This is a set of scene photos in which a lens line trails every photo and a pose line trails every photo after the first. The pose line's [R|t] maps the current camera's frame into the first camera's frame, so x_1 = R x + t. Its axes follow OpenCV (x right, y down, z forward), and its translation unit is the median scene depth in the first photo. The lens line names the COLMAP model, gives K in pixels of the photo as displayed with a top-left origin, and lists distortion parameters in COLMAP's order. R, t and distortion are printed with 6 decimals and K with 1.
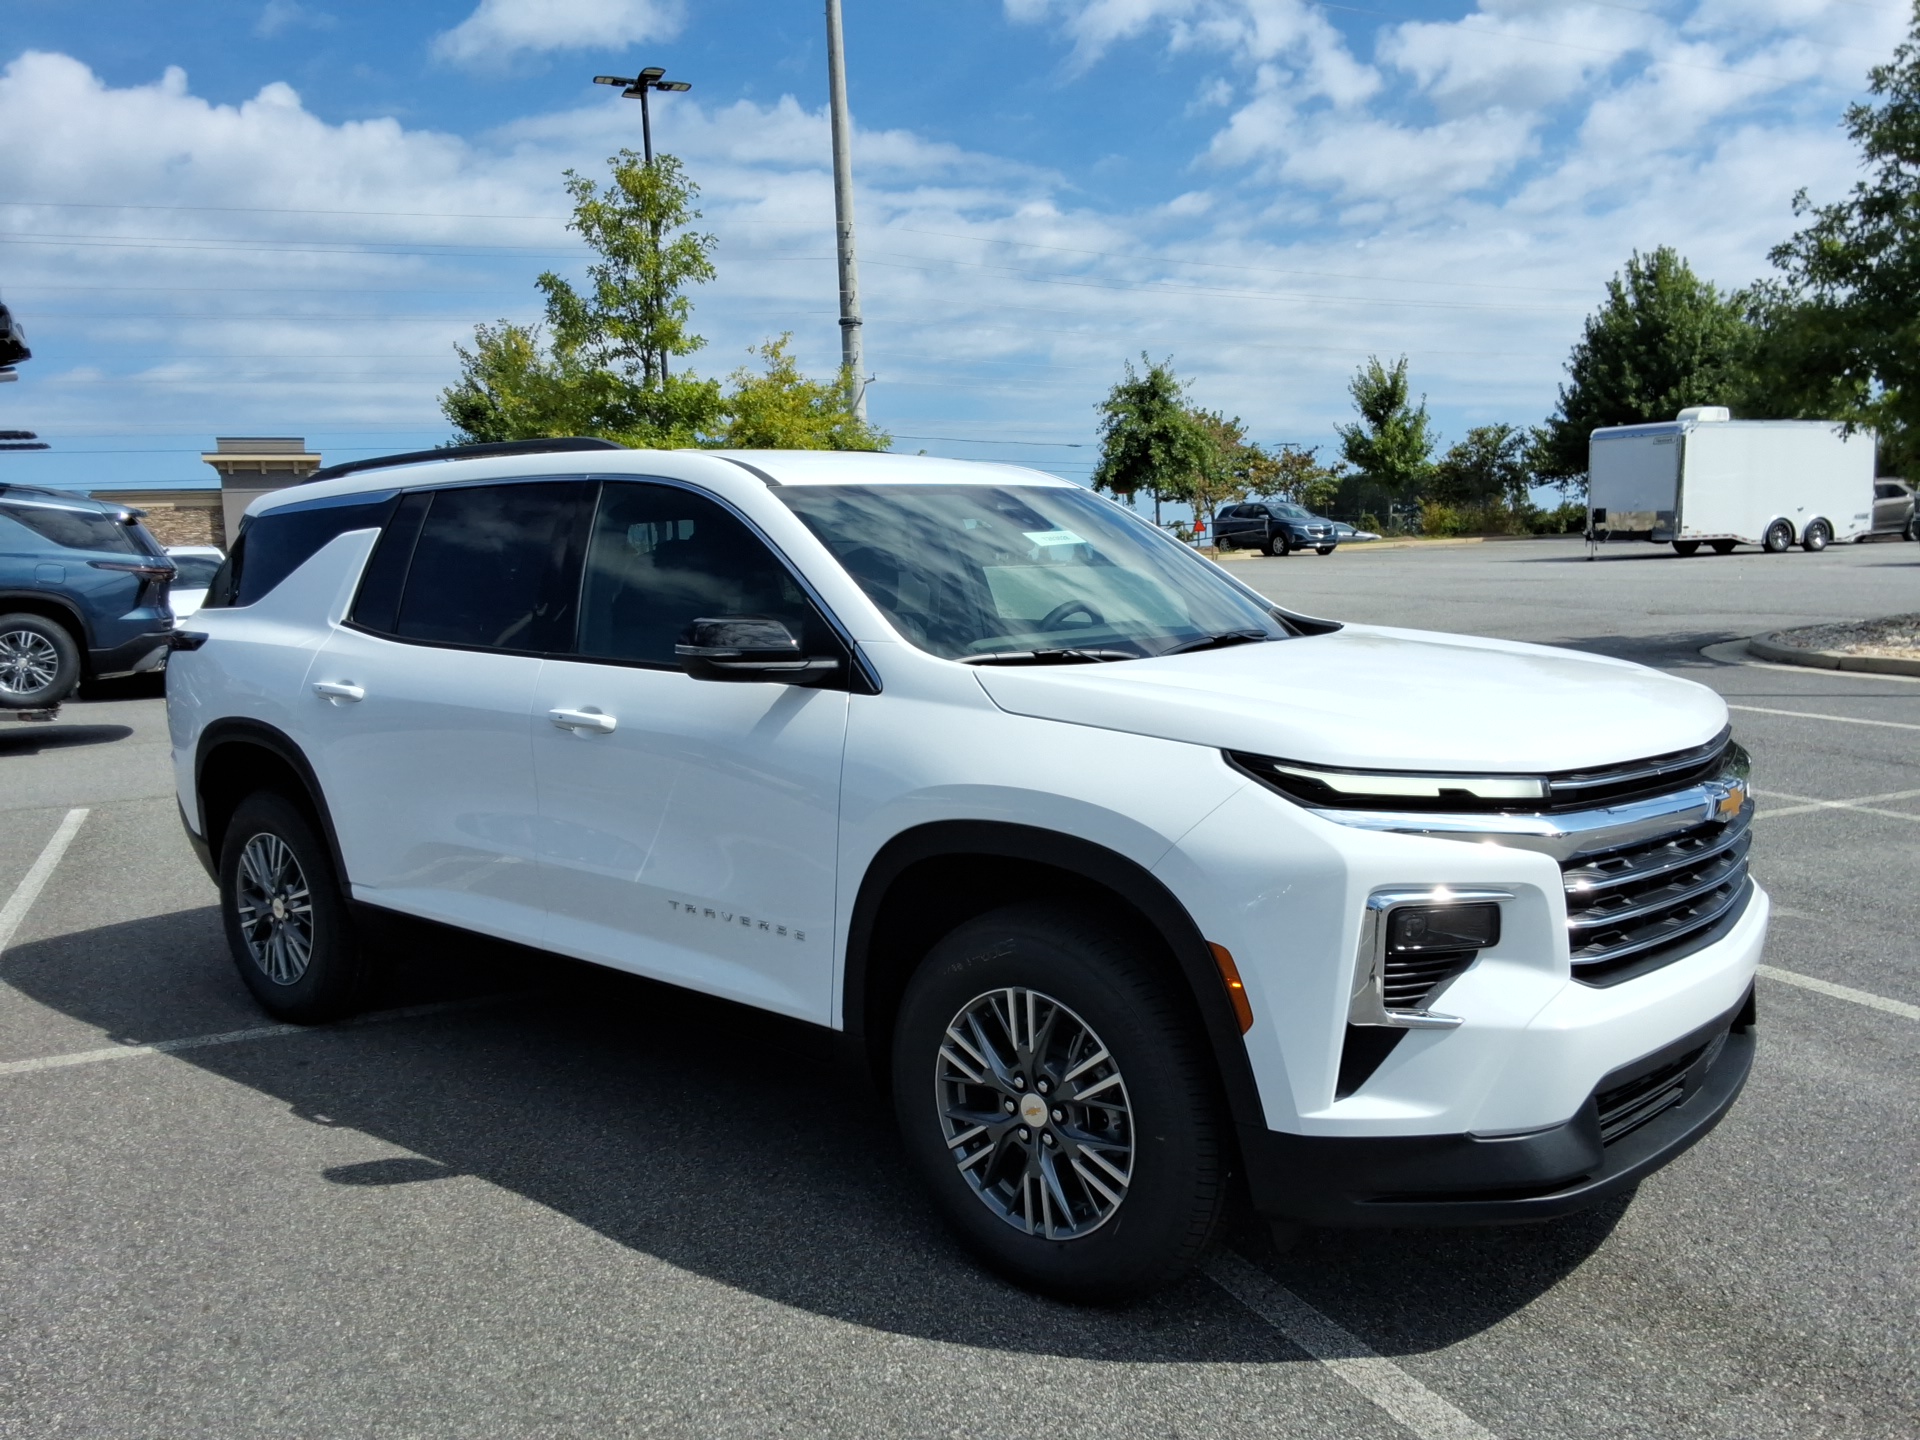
lens RADIAL K [[1548.1, 0, 947.5], [0, 1548.1, 743.2], [0, 0, 1]] dist [0.118398, -0.187852]
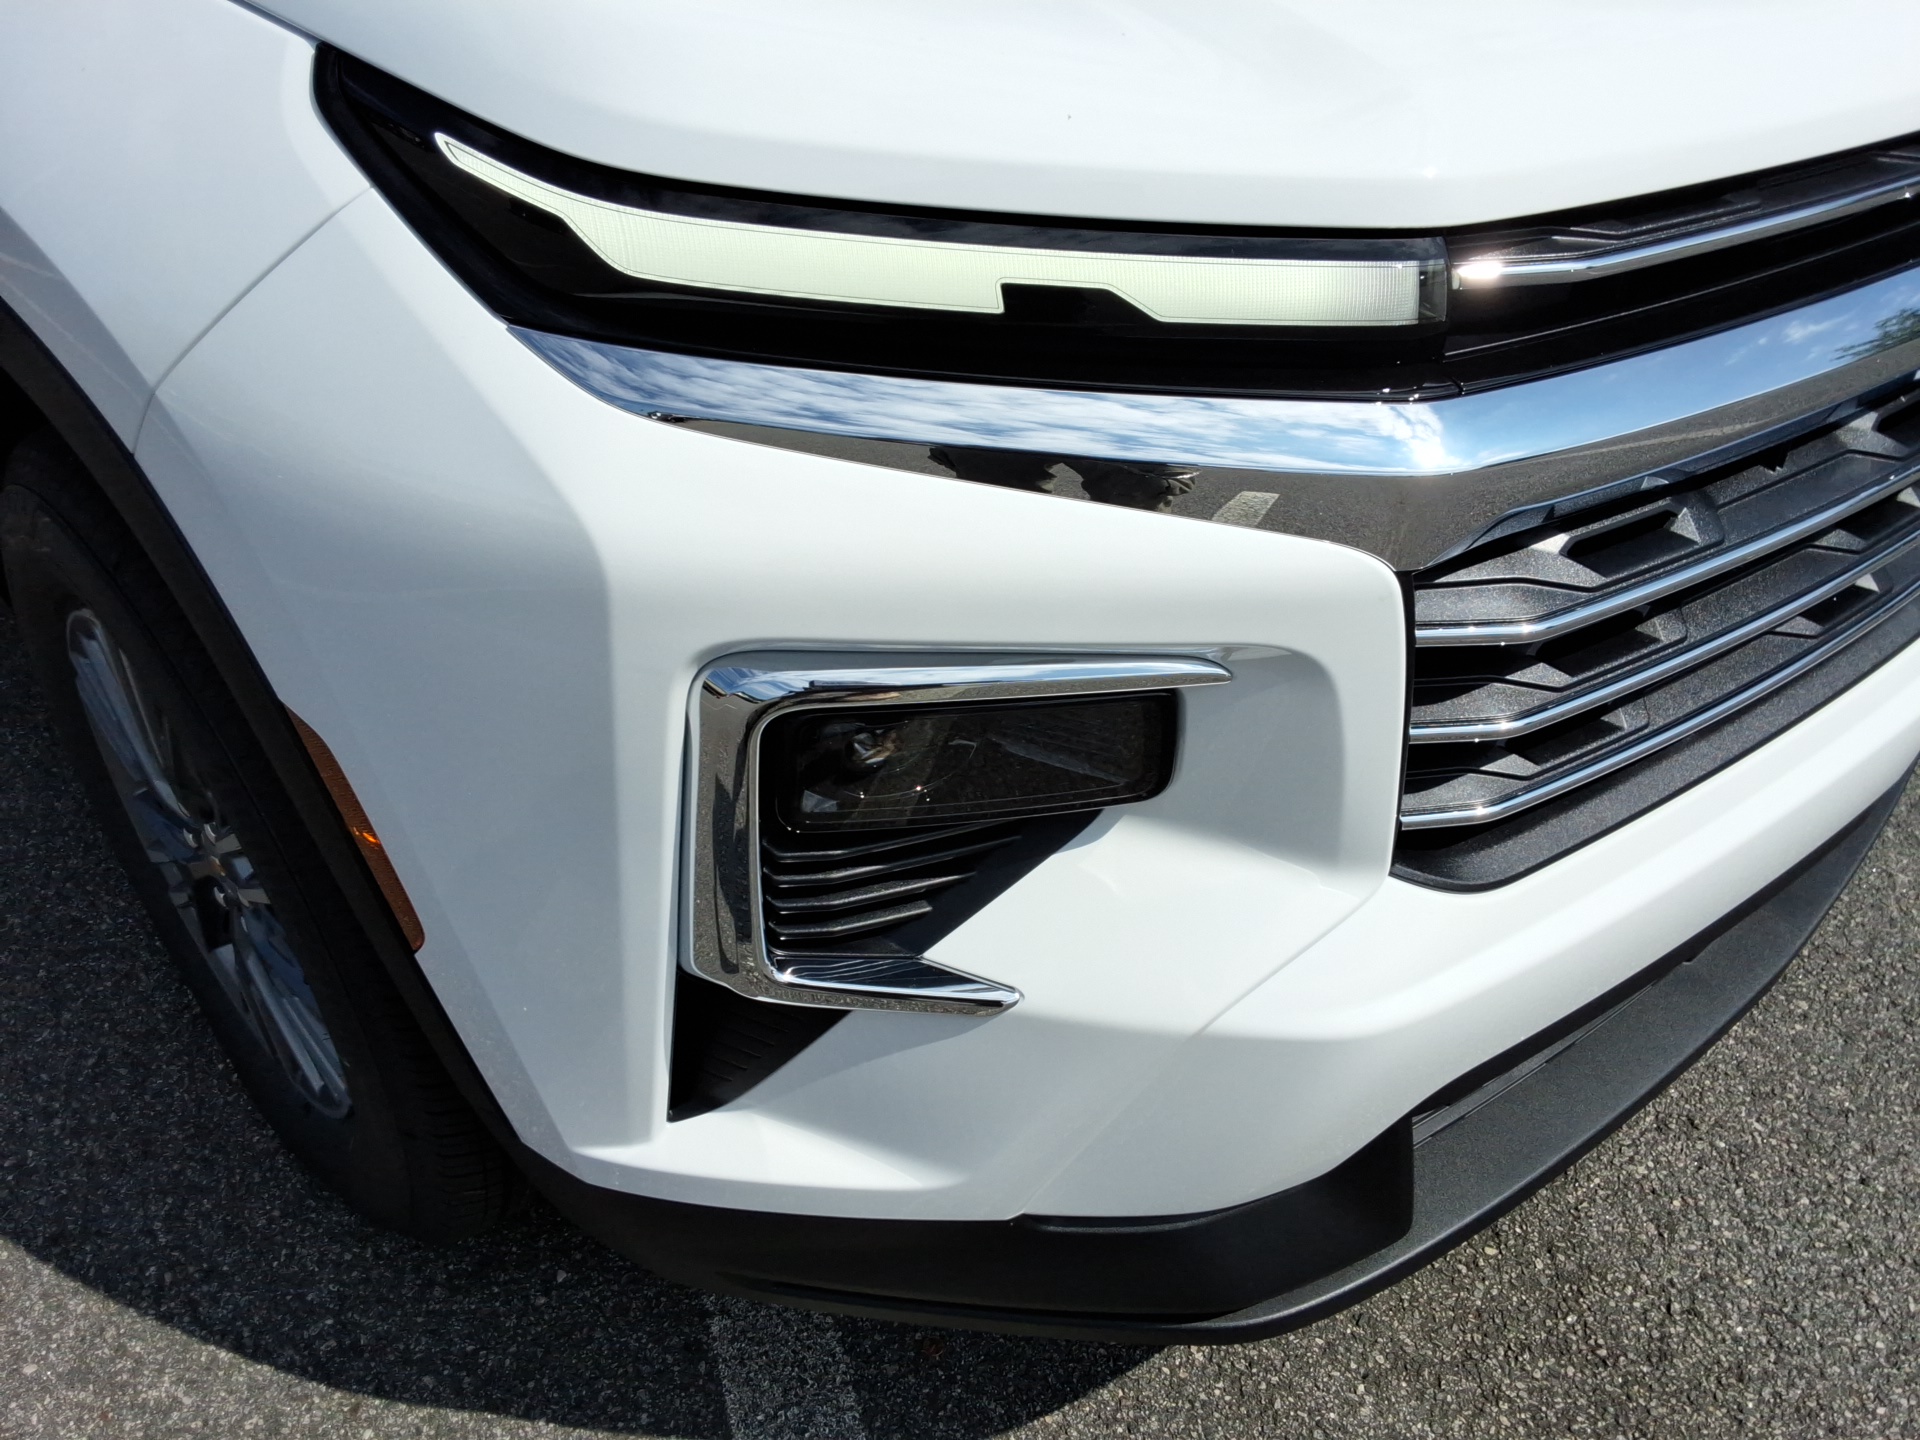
lens RADIAL K [[1548.1, 0, 964.2], [0, 1548.1, 735.4], [0, 0, 1]] dist [0.118398, -0.187852]
pose [[0.994002, 0.090610, -0.061233, 0.221585], [-0.048905, 0.869110, 0.492195, -0.023030], [0.097816, -0.486248, 0.868329, 0.490310]]
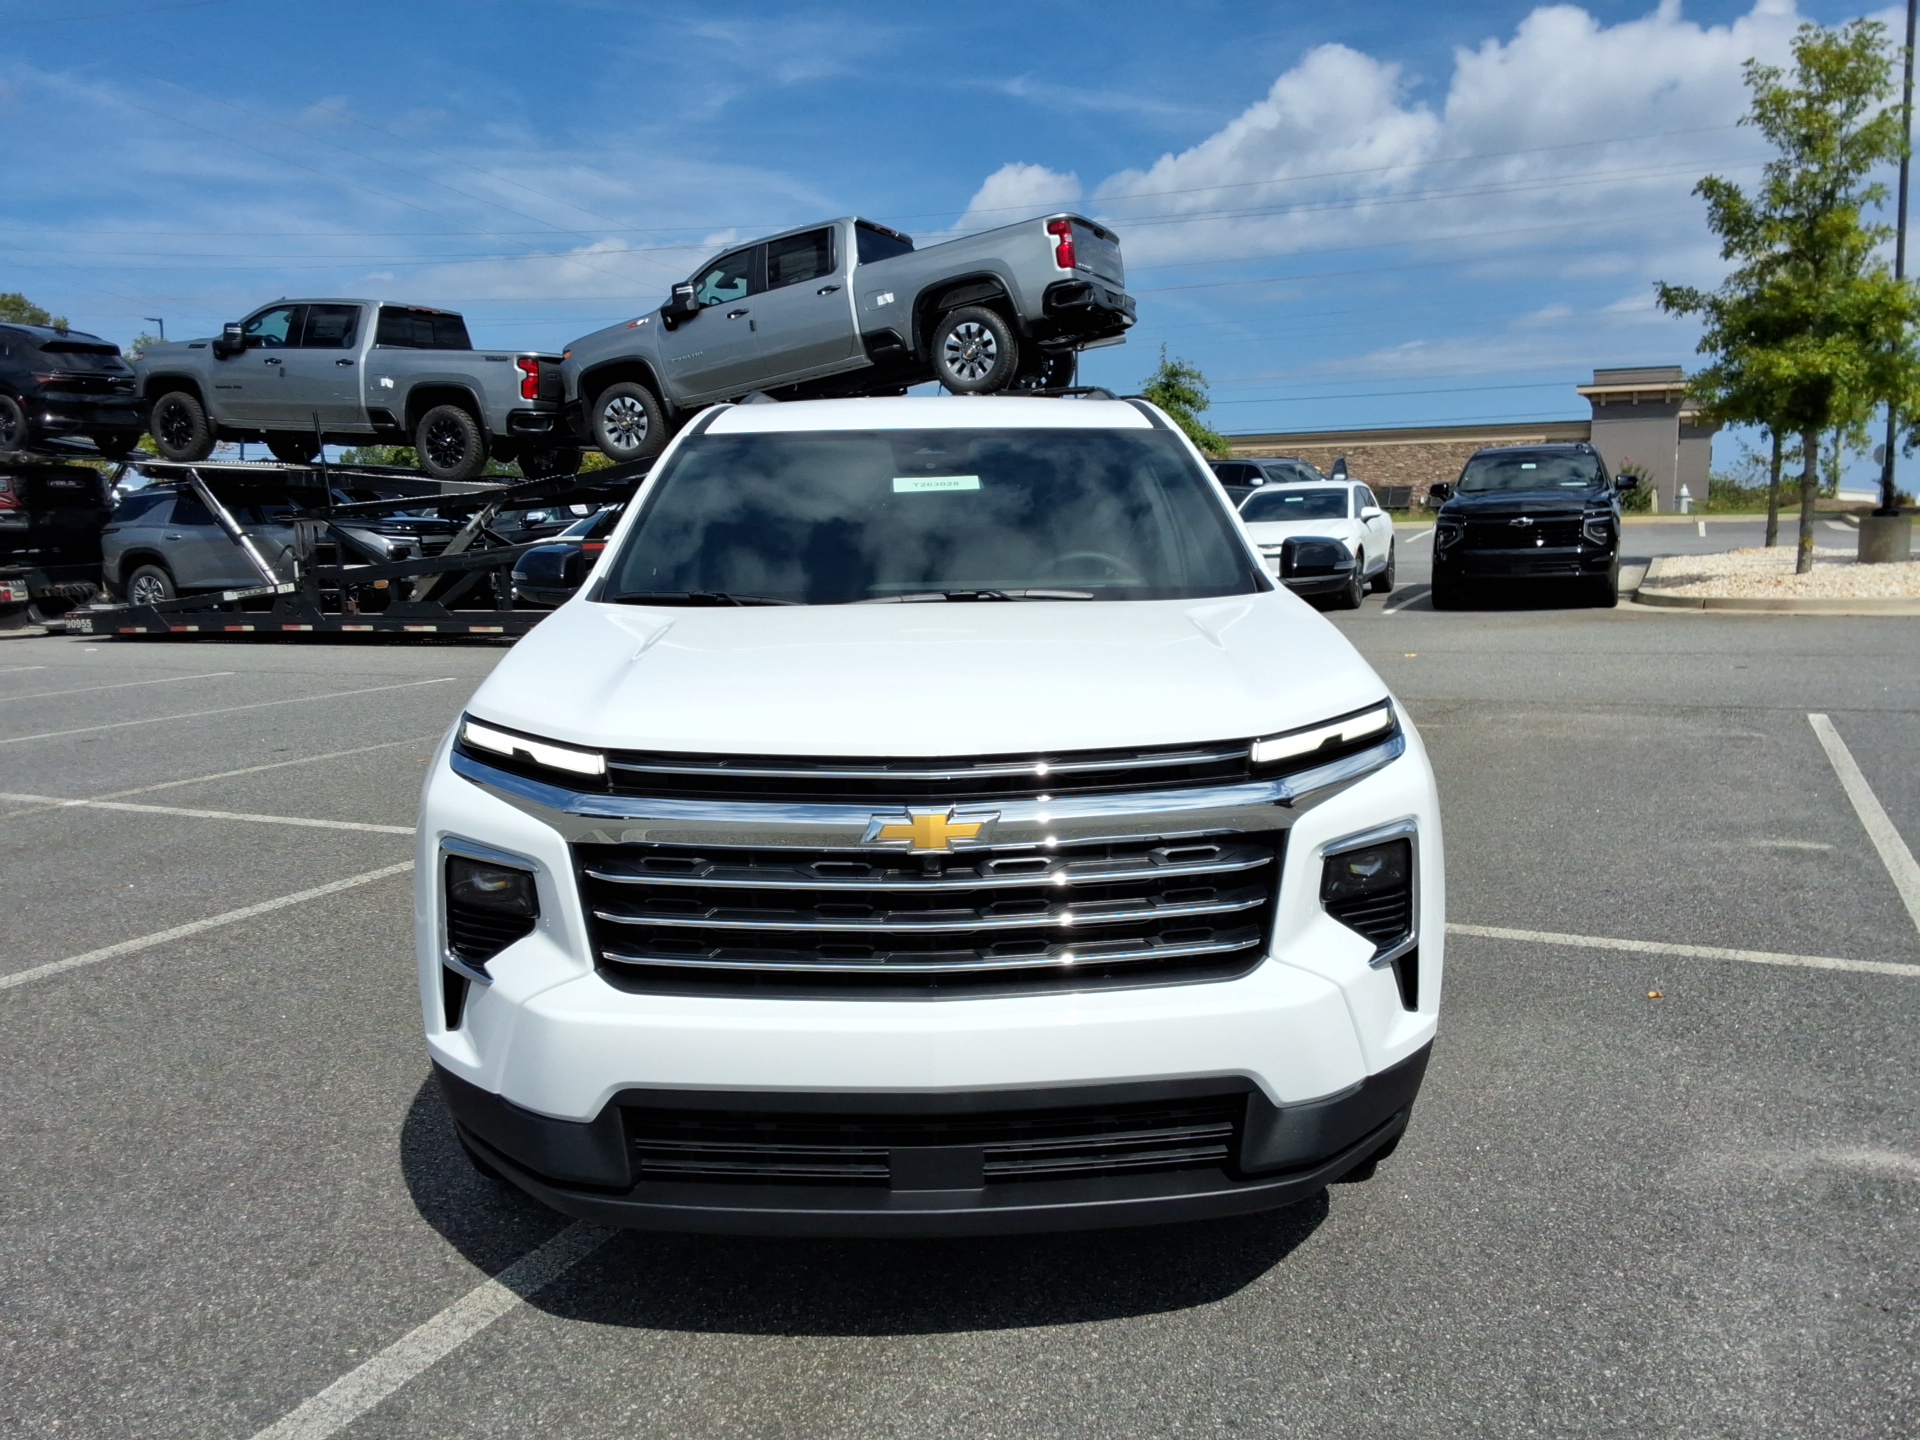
lens RADIAL K [[1548.1, 0, 948.5], [0, 1548.1, 730.0], [0, 0, 1]] dist [0.118398, -0.187852]
pose [[0.657821, 0.130602, -0.741765, 0.822239], [-0.104405, 0.991155, 0.081922, -0.061392], [0.745903, 0.023554, 0.665638, 0.366582]]
